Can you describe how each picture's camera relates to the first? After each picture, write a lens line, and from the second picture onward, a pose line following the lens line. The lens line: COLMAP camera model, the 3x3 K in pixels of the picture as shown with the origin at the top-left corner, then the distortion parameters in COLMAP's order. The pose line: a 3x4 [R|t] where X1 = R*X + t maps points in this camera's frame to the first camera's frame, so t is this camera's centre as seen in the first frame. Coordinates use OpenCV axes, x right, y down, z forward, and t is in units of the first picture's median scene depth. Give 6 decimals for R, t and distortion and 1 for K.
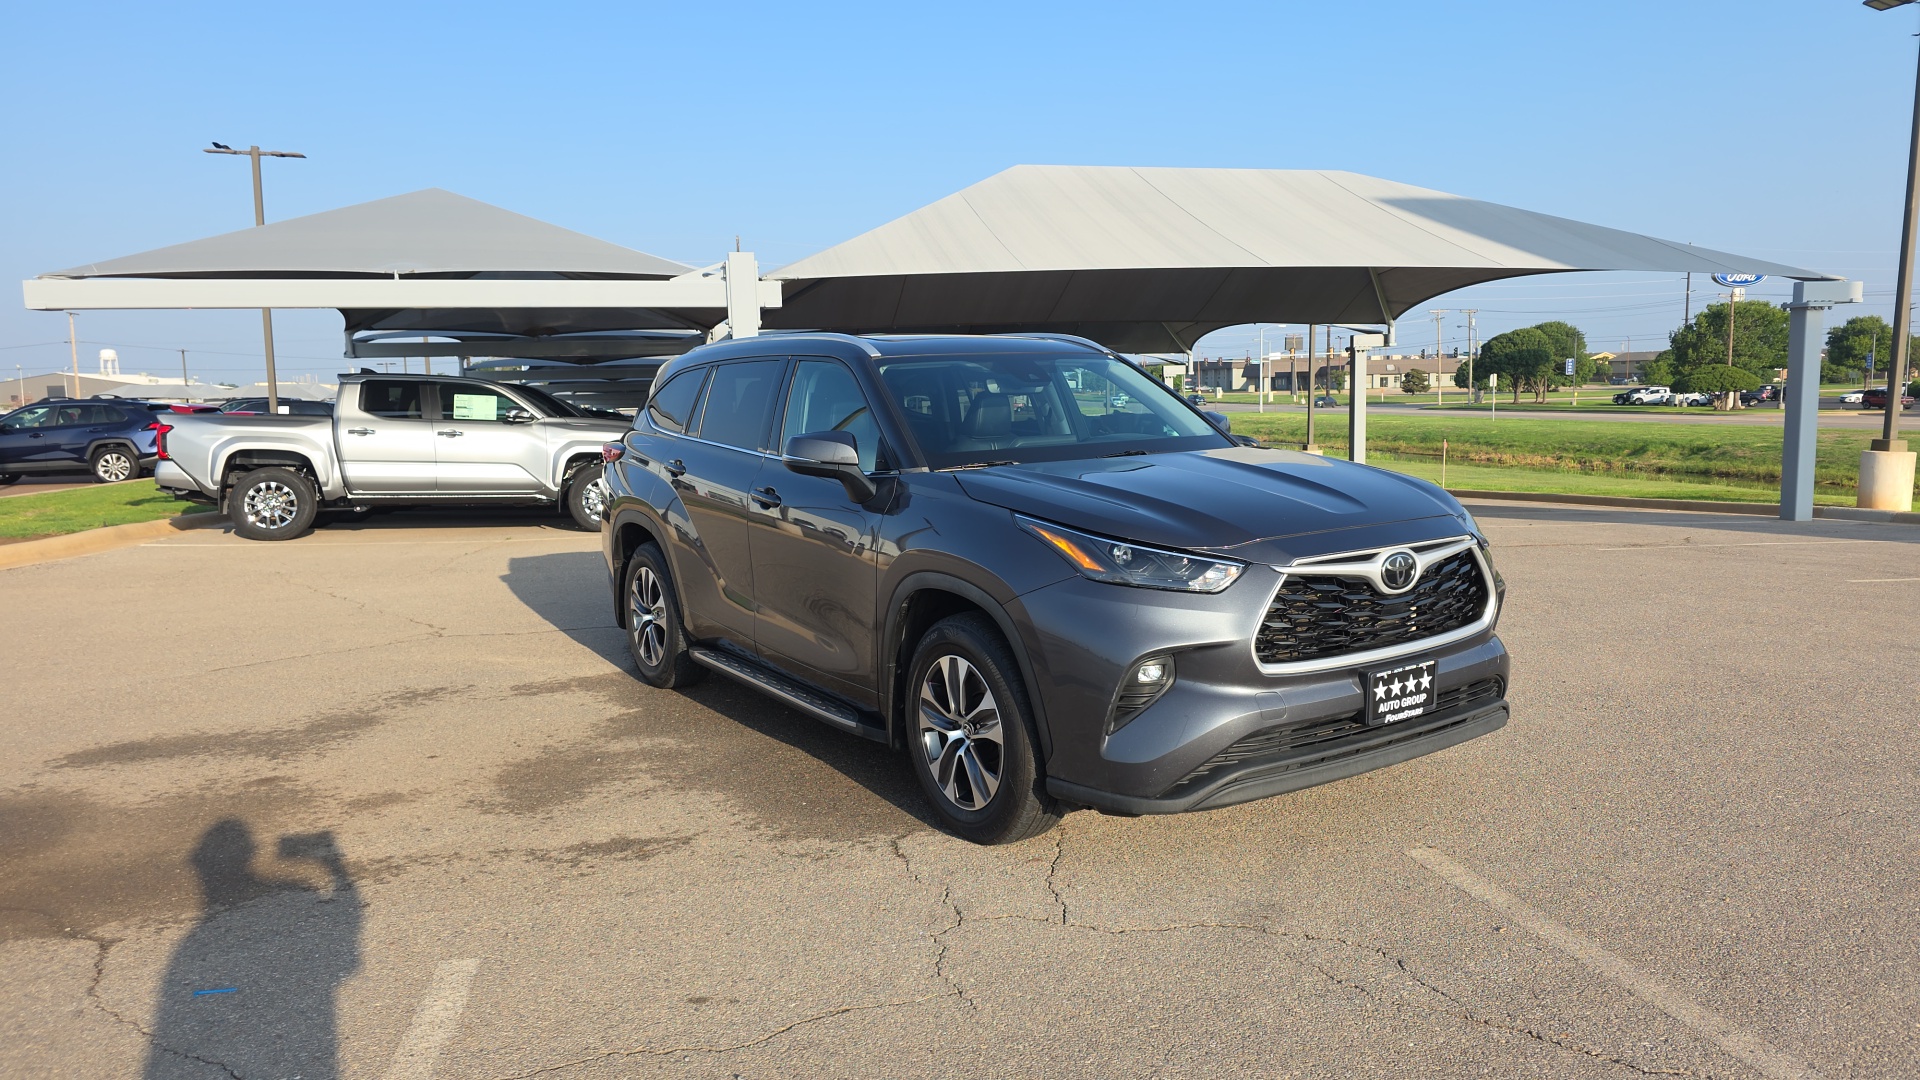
lens RADIAL K [[1296.6, 0, 1017.9], [0, 1296.6, 529.7], [0, 0, 1]] dist [0.048321, -0.052253]
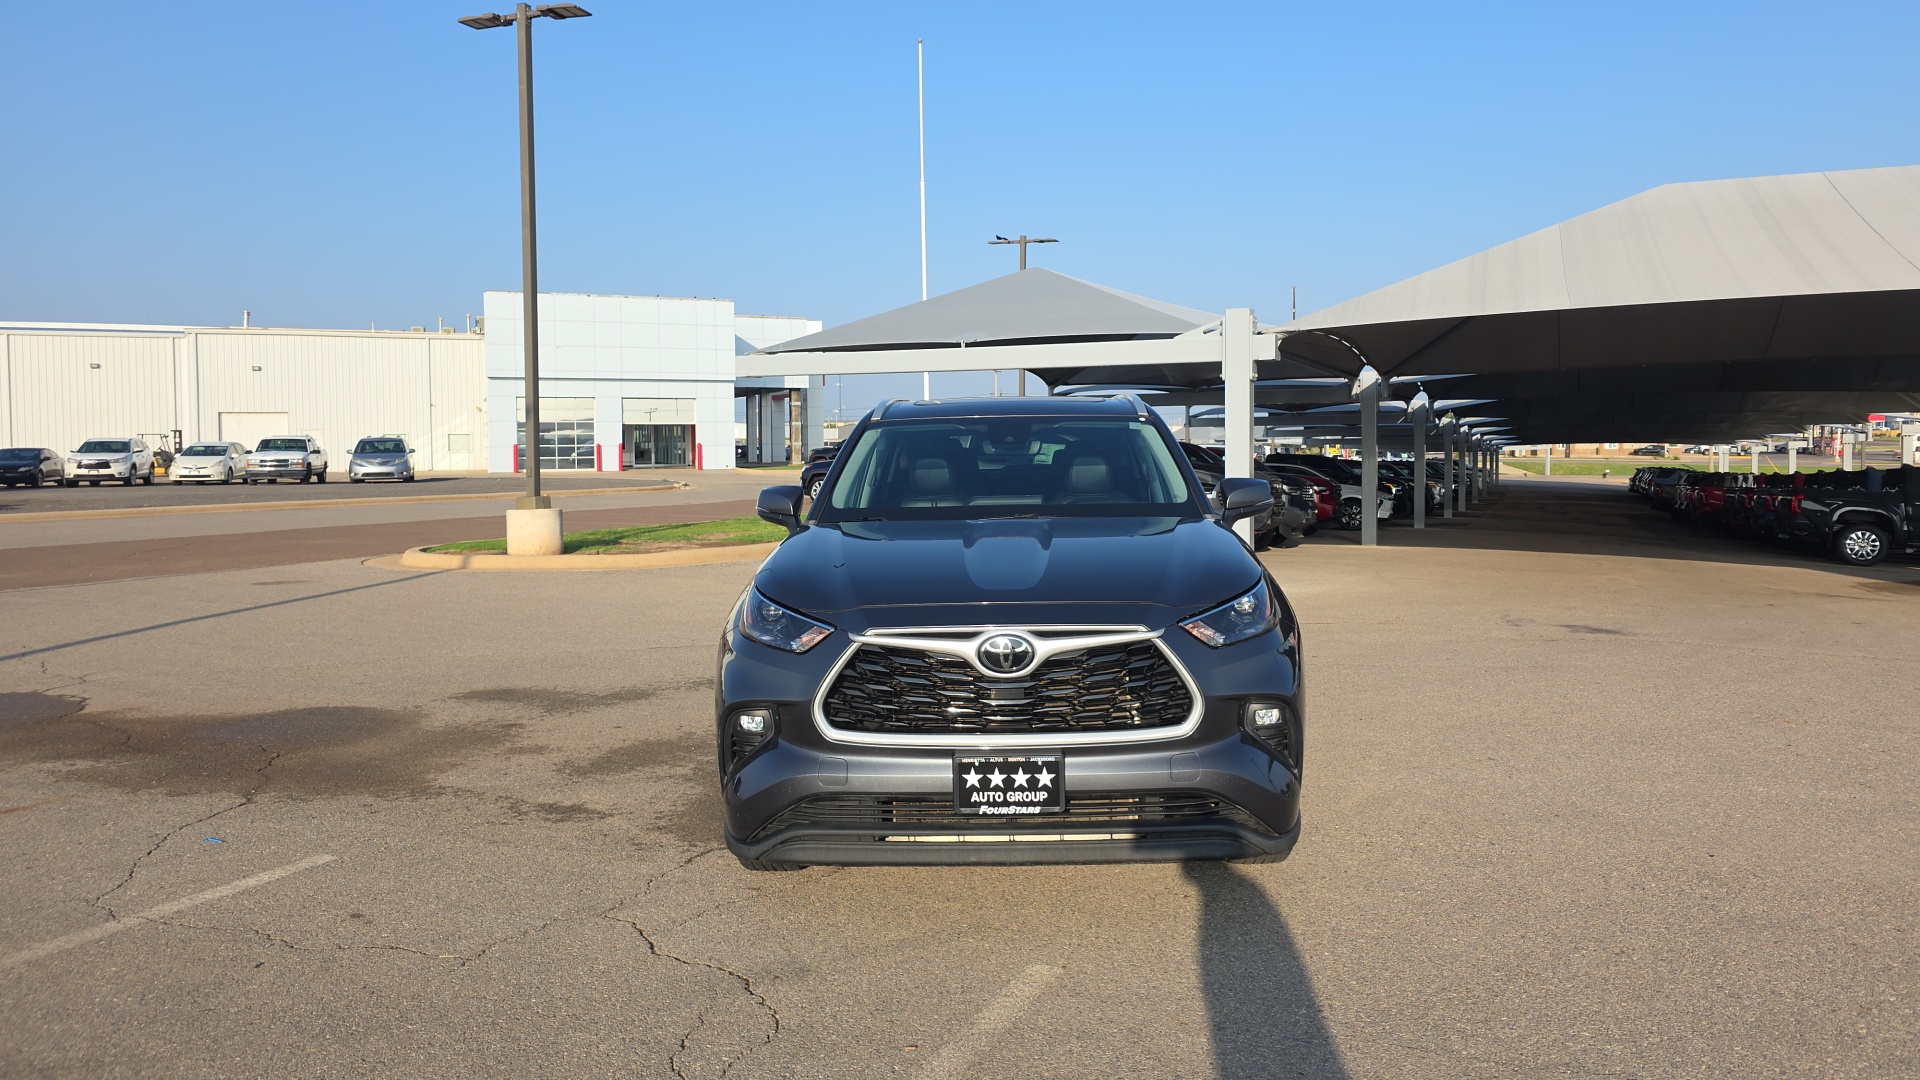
lens RADIAL K [[1296.6, 0, 1005.6], [0, 1296.6, 488.2], [0, 0, 1]] dist [0.048321, -0.052253]
pose [[0.803145, 0.032064, -0.594920, 0.776820], [-0.070277, 0.996678, -0.041157, -0.045209], [0.591624, 0.074864, 0.802731, 0.216923]]
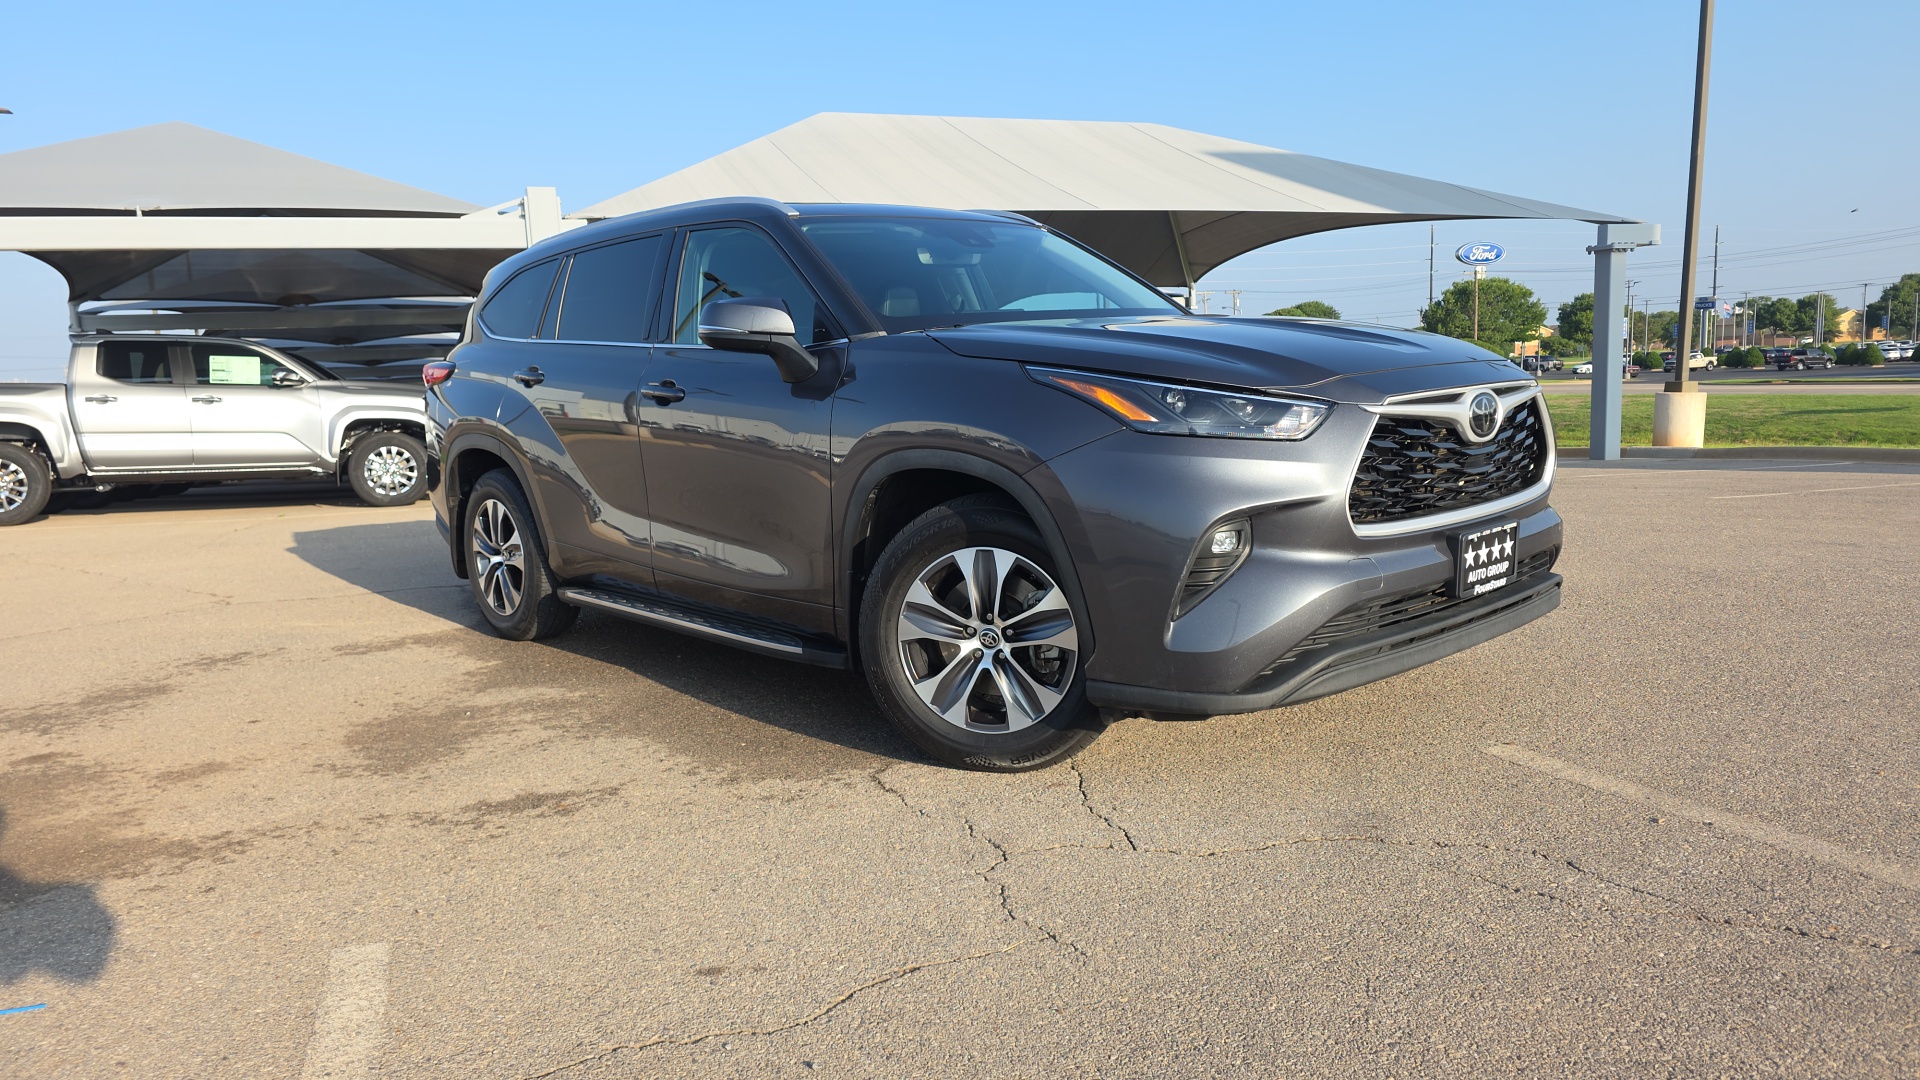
lens RADIAL K [[1296.6, 0, 952.2], [0, 1296.6, 543.6], [0, 0, 1]] dist [0.048321, -0.052253]
pose [[0.992242, -0.036803, 0.118748, -0.140156], [0.034576, 0.999186, 0.020766, 0.078067], [-0.119415, -0.016499, 0.992707, 0.183065]]
